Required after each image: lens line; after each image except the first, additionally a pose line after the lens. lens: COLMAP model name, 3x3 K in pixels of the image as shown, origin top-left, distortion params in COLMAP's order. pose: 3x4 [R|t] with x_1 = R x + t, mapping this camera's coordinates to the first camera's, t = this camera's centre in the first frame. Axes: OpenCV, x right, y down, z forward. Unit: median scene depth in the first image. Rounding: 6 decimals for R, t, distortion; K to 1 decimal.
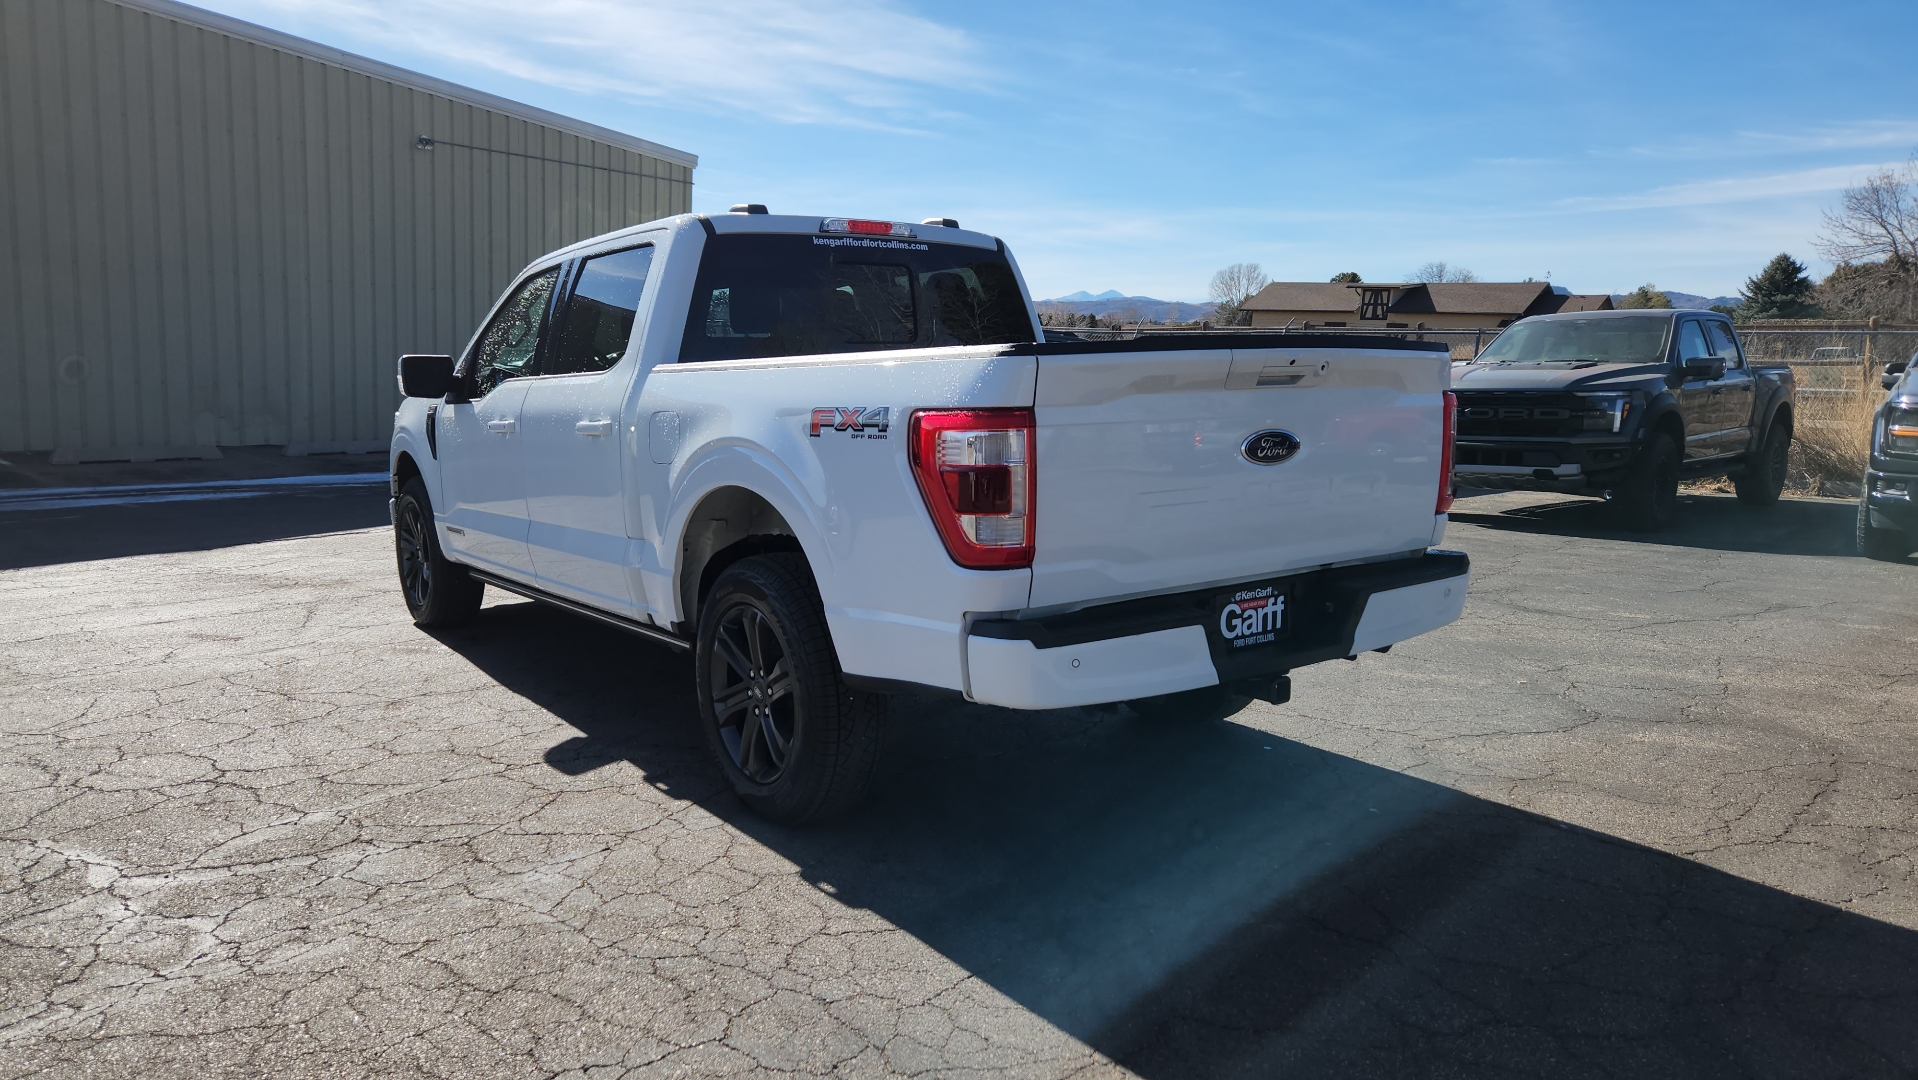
lens RADIAL K [[1277.5, 0, 939.9], [0, 1277.5, 553.1], [0, 0, 1]] dist [0.074821, -0.057980]
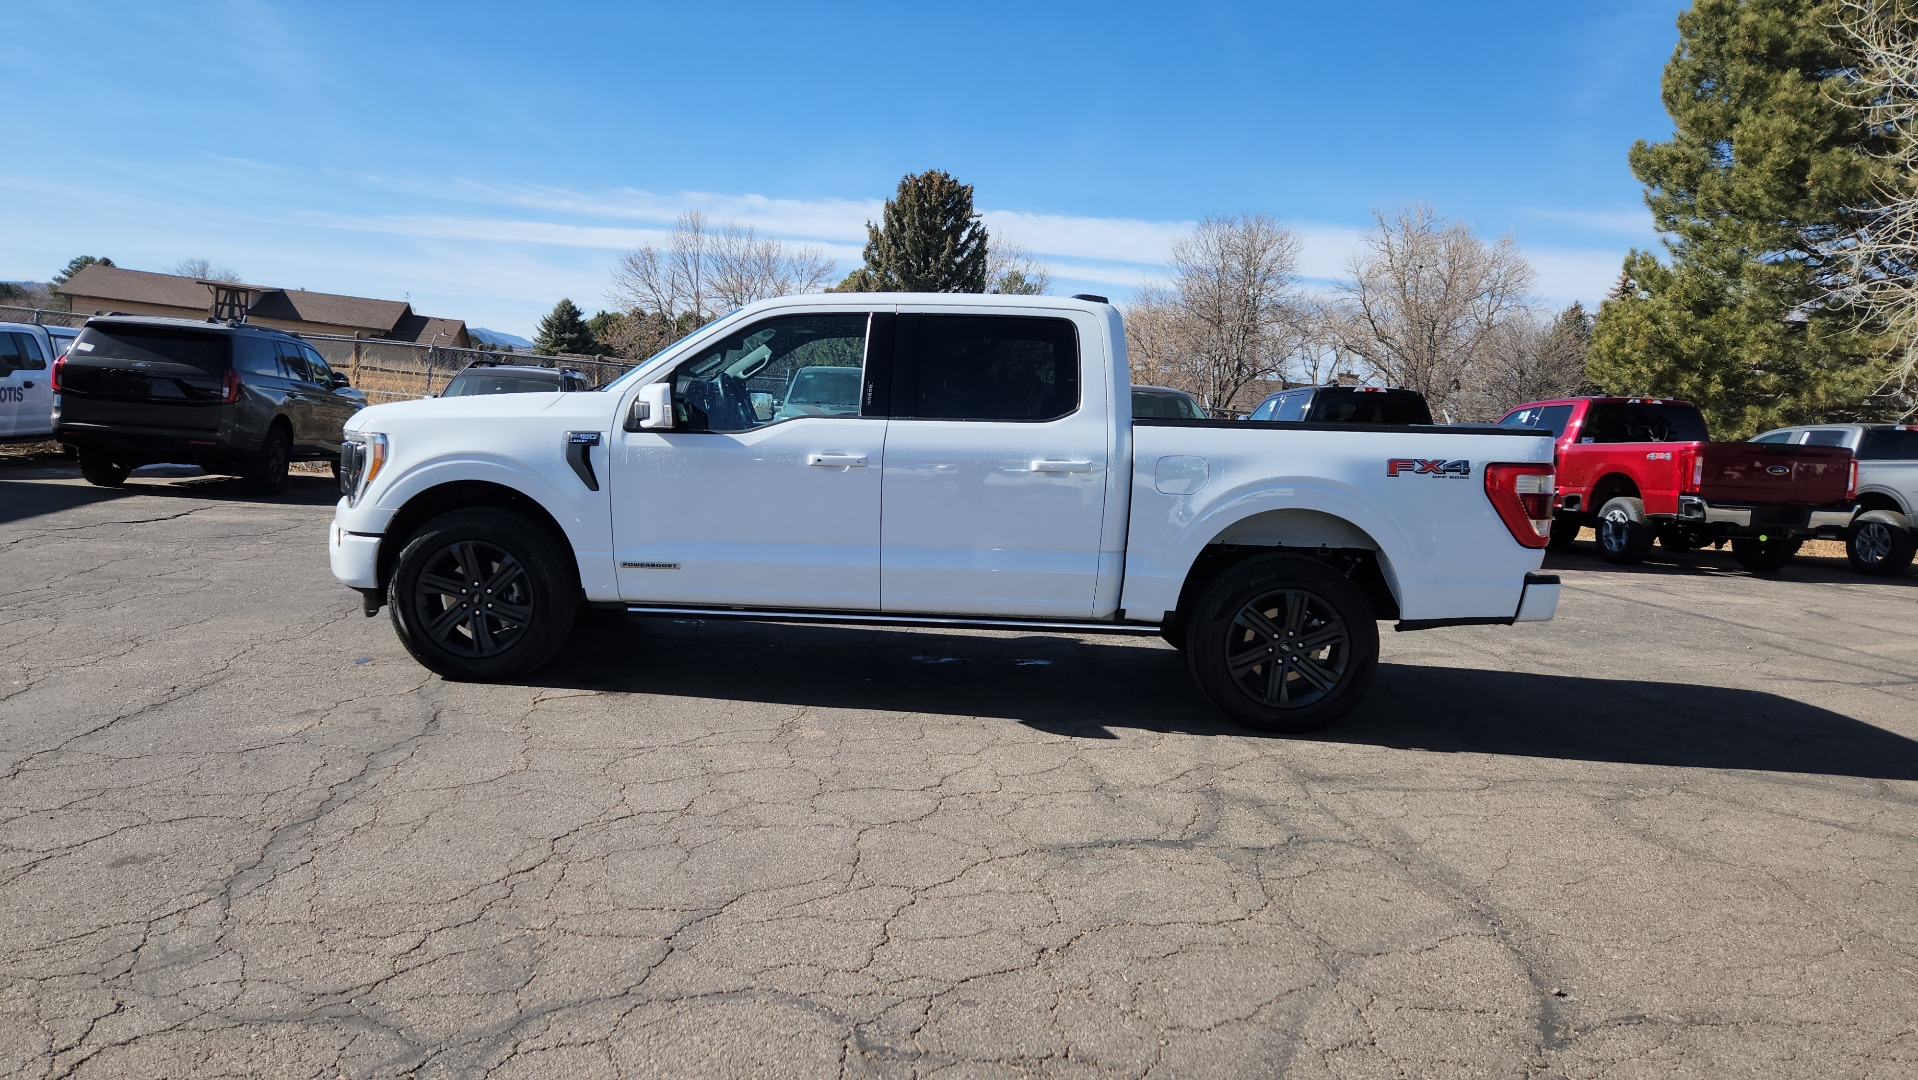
lens RADIAL K [[1277.5, 0, 931.3], [0, 1277.5, 542.0], [0, 0, 1]] dist [0.074821, -0.057980]
pose [[0.624580, -0.044048, 0.779718, -0.812840], [0.056738, 0.998329, 0.010949, -0.027778], [-0.778897, 0.037401, 0.626035, 0.203023]]
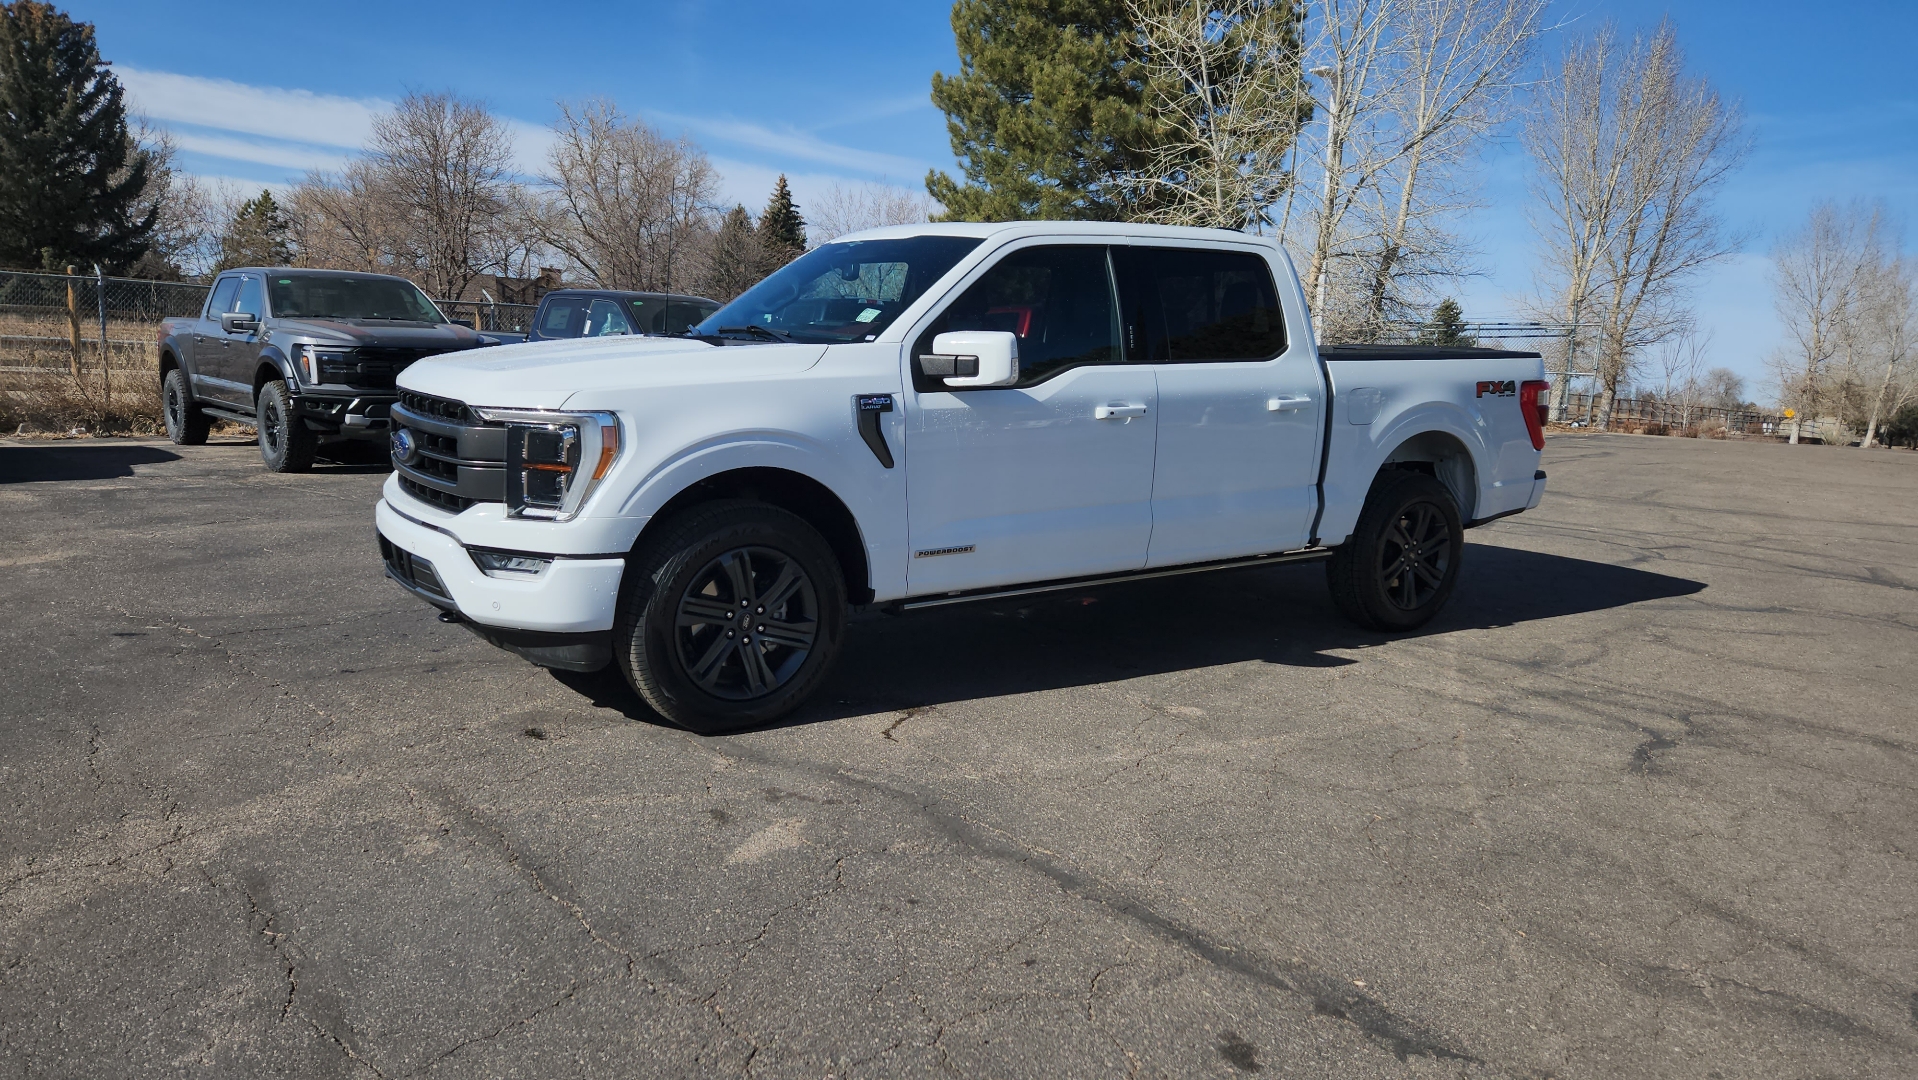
lens RADIAL K [[1277.5, 0, 932.2], [0, 1277.5, 527.2], [0, 0, 1]] dist [0.074821, -0.057980]
pose [[0.045649, -0.139788, 0.989129, -0.951915], [0.109204, 0.984925, 0.134154, -0.114610], [-0.992971, 0.101893, 0.060227, 0.794150]]
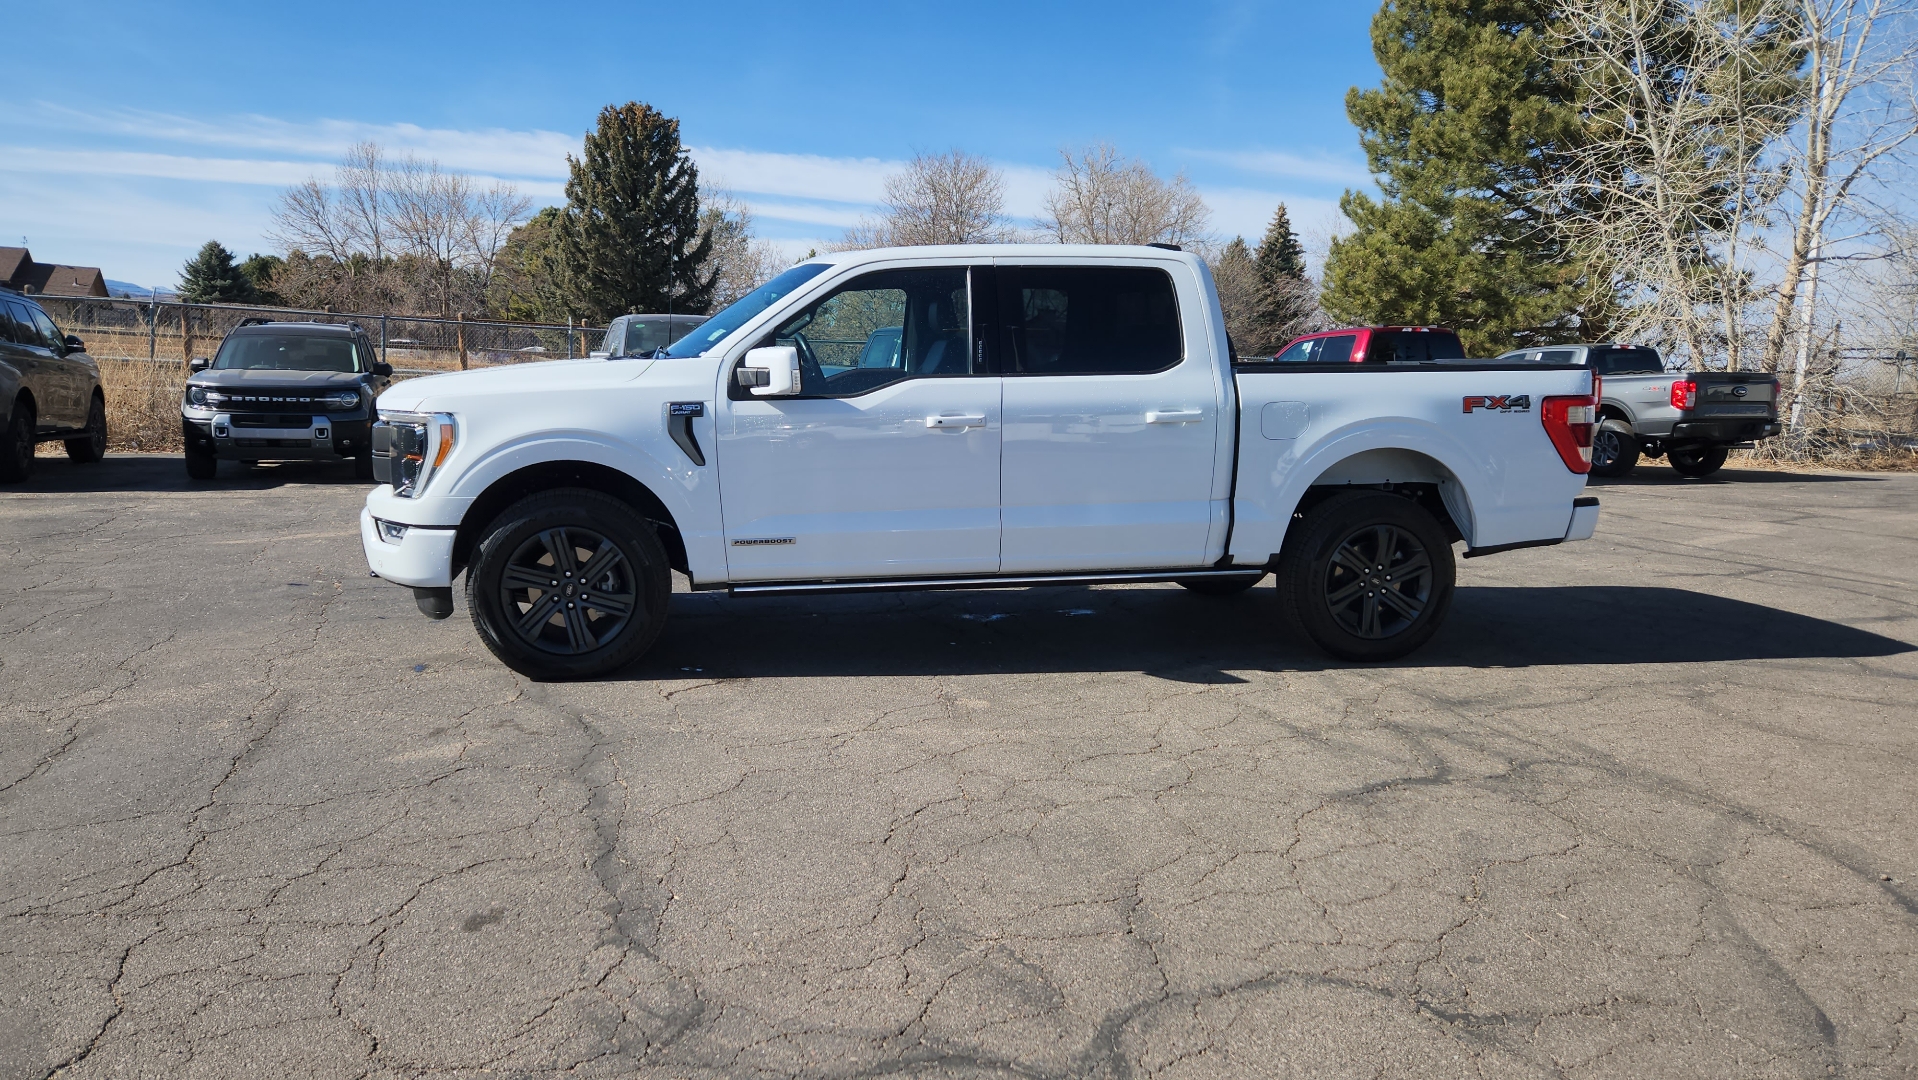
lens RADIAL K [[1277.5, 0, 923.7], [0, 1277.5, 535.5], [0, 0, 1]] dist [0.074821, -0.057980]
pose [[0.430782, -0.110426, 0.895674, -0.929344], [0.106800, 0.991749, 0.070905, -0.060492], [-0.896114, 0.065114, 0.439022, 0.421445]]
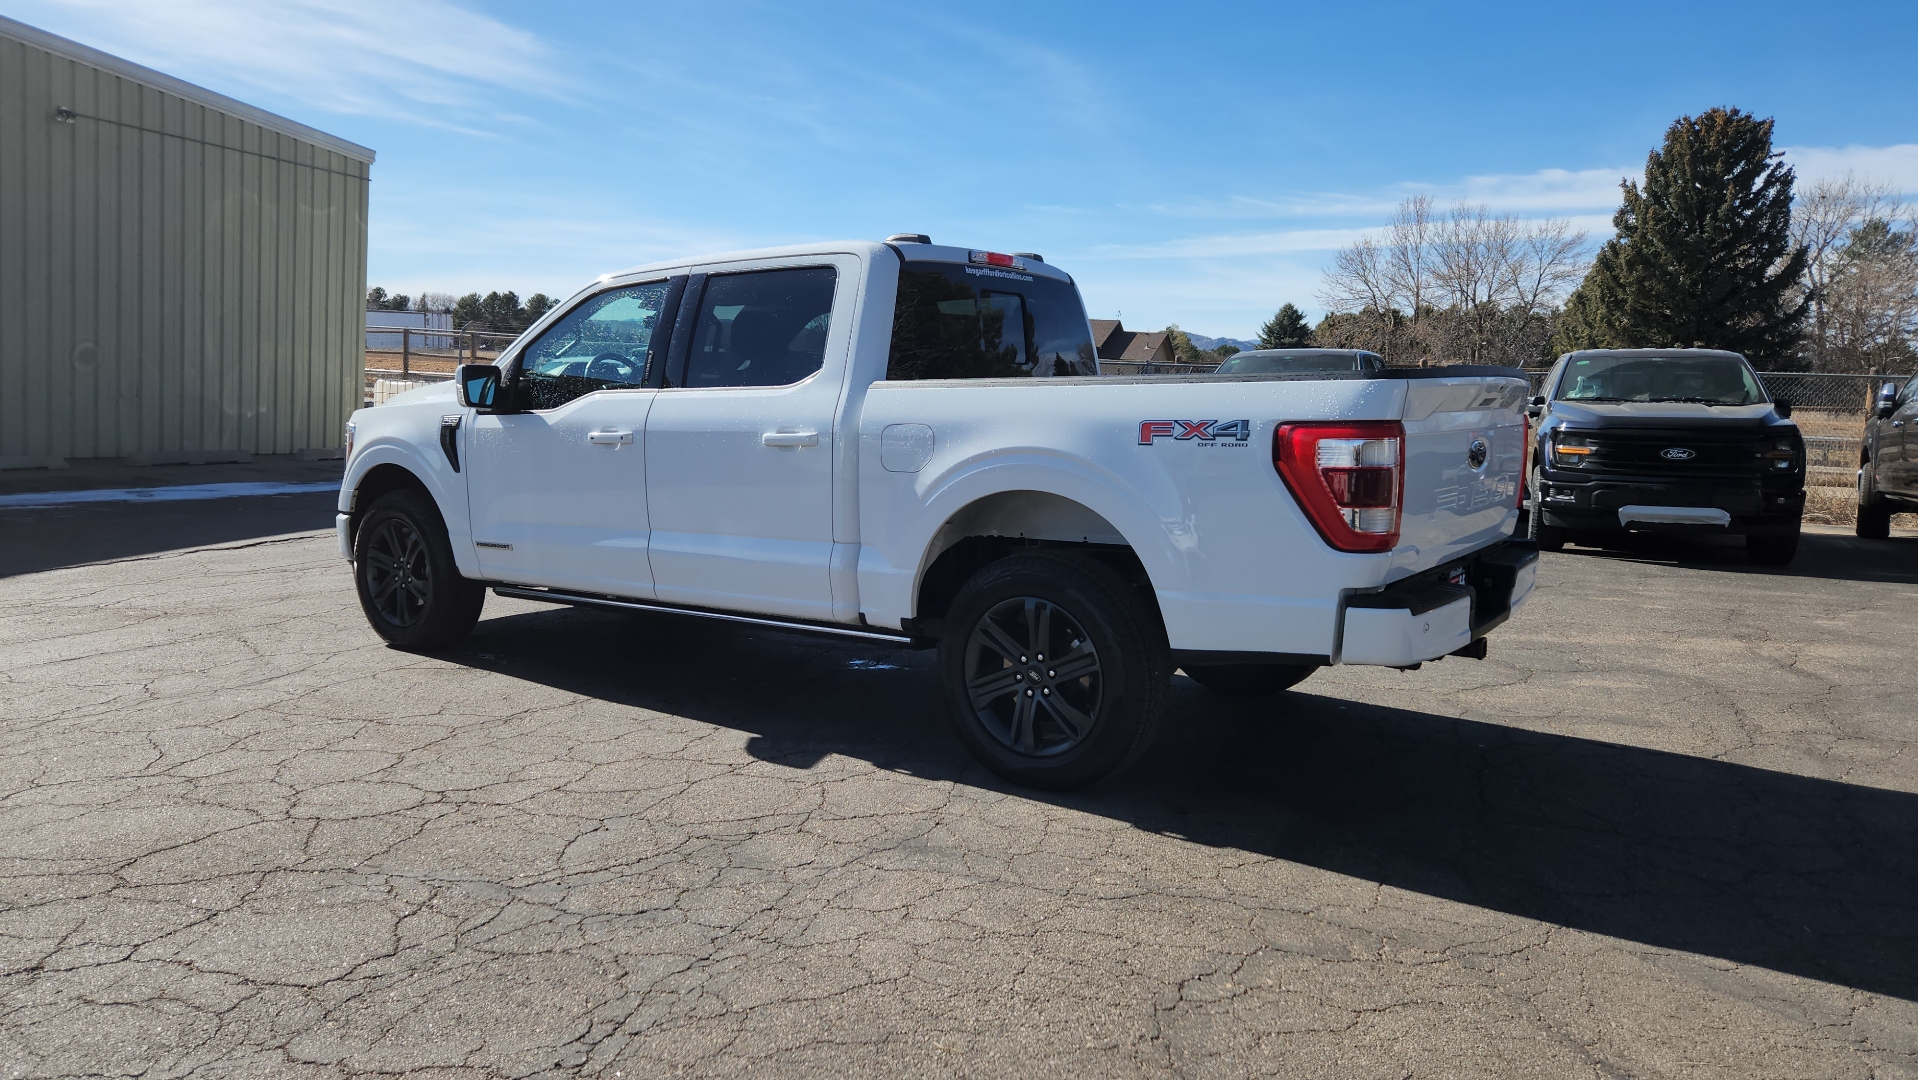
lens RADIAL K [[1277.5, 0, 928.1], [0, 1277.5, 546.3], [0, 0, 1]] dist [0.074821, -0.057980]
pose [[0.950783, -0.020525, 0.309177, -0.300396], [0.026740, 0.999516, -0.015878, 0.006138], [-0.308702, 0.023364, 0.950872, -0.017645]]
